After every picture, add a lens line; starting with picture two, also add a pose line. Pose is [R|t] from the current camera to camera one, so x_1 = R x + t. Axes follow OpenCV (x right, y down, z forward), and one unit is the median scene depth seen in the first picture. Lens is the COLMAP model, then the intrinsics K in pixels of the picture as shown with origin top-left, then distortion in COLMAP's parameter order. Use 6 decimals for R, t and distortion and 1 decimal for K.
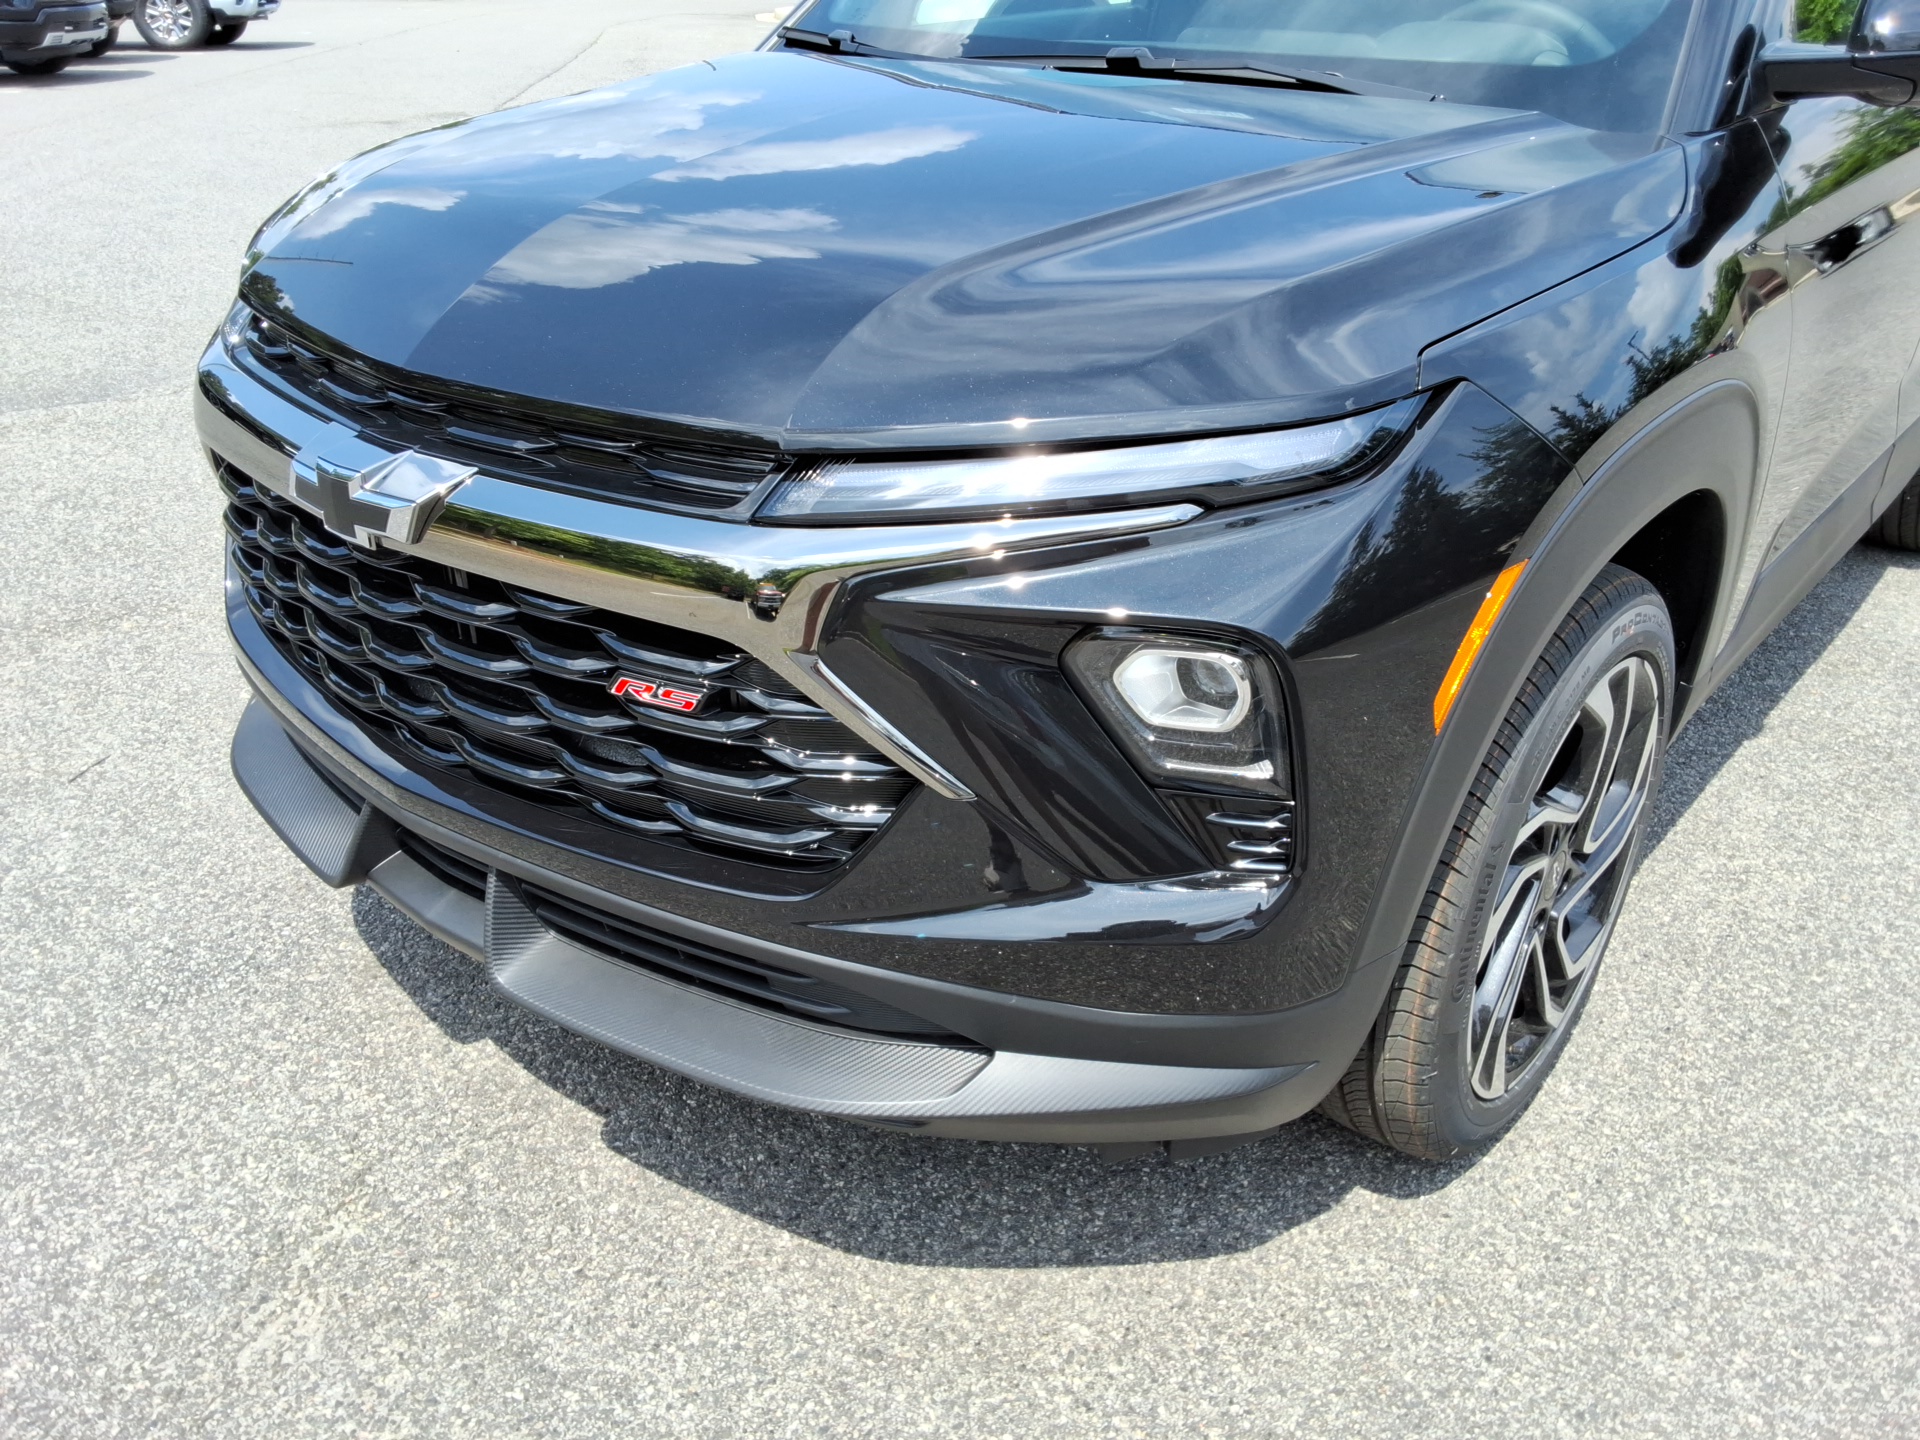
lens RADIAL K [[1565.7, 0, 1008.6], [0, 1565.7, 685.2], [0, 0, 1]] dist [0.075862, -0.118525]
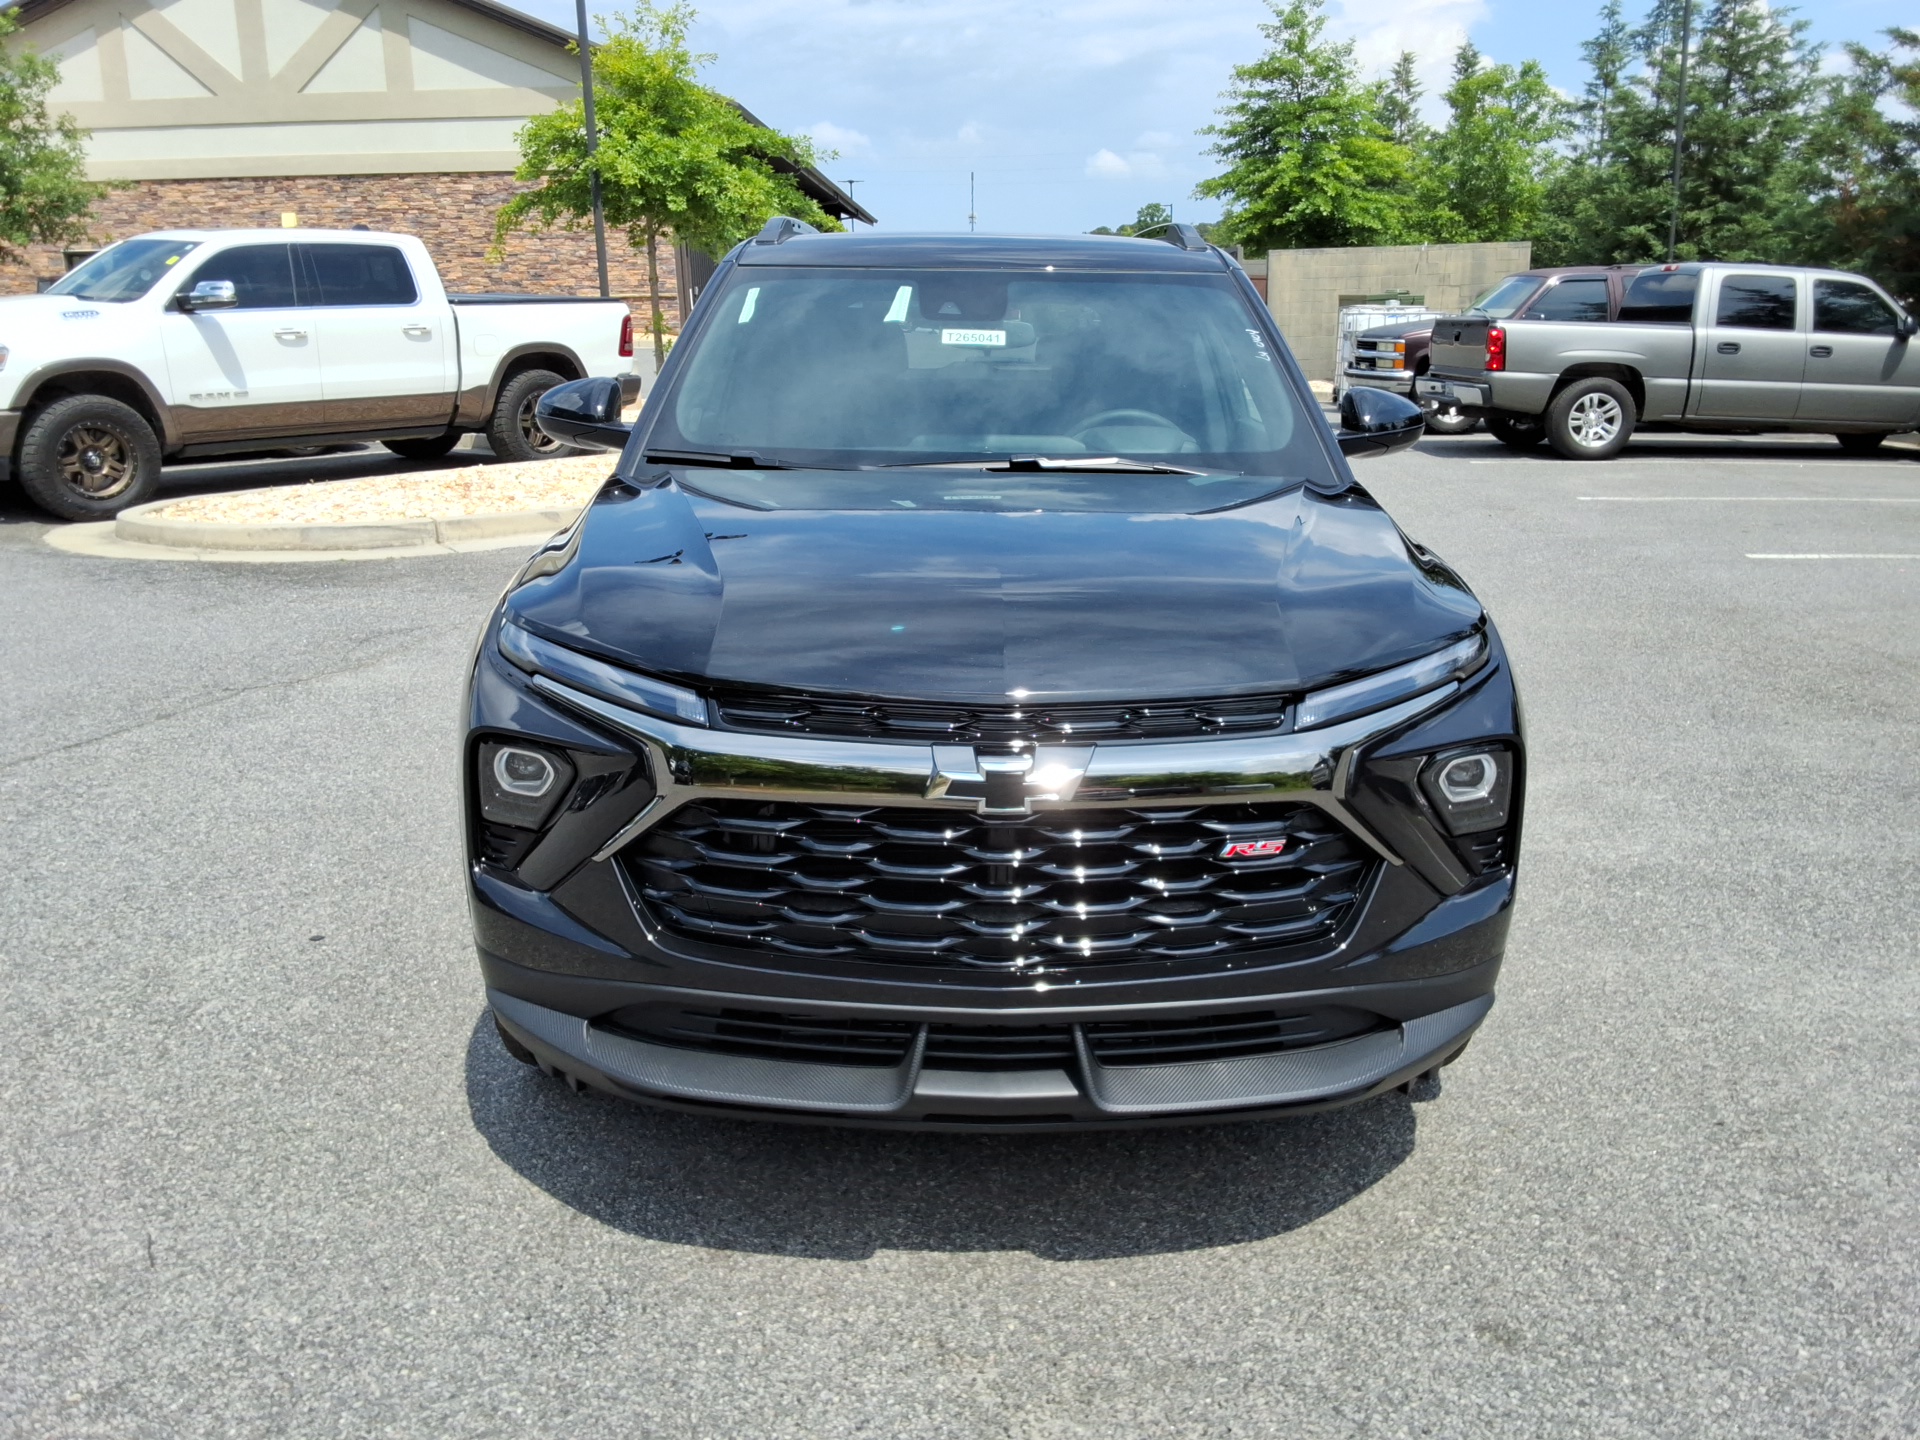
lens RADIAL K [[1549.2, 0, 977.7], [0, 1549.2, 692.6], [0, 0, 1]] dist [0.118197, -0.189671]
pose [[0.768958, -0.160619, 0.618793, -1.155713], [0.276070, 0.956451, -0.094802, -0.061720], [-0.576618, 0.243729, 0.779813, -0.112127]]
